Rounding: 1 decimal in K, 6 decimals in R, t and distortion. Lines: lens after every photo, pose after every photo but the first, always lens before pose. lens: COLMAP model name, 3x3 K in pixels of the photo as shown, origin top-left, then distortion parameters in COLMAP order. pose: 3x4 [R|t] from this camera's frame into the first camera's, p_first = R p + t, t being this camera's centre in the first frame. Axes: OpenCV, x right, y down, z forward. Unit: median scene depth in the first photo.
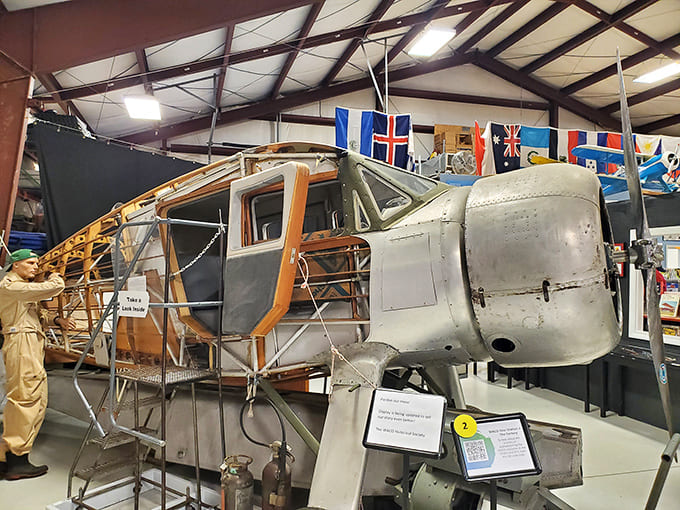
lens RADIAL K [[506.8, 0, 340.0], [0, 506.8, 255.0], [0, 0, 1]] dist [-0.000349, 0.000408]
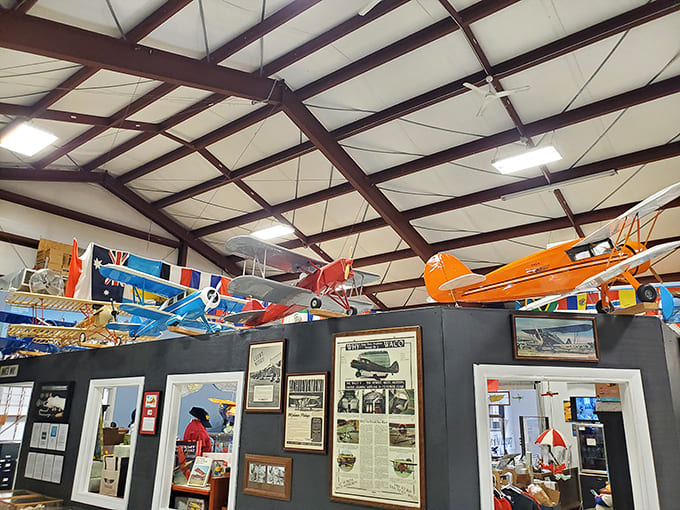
lens RADIAL K [[506.8, 0, 340.0], [0, 506.8, 255.0], [0, 0, 1]] dist [-0.000349, 0.000408]
pose [[0.792368, 0.174430, 0.584574, 0.100853], [-0.010798, 0.962110, -0.272446, -0.005935], [-0.609947, 0.209565, 0.764229, 0.055891]]
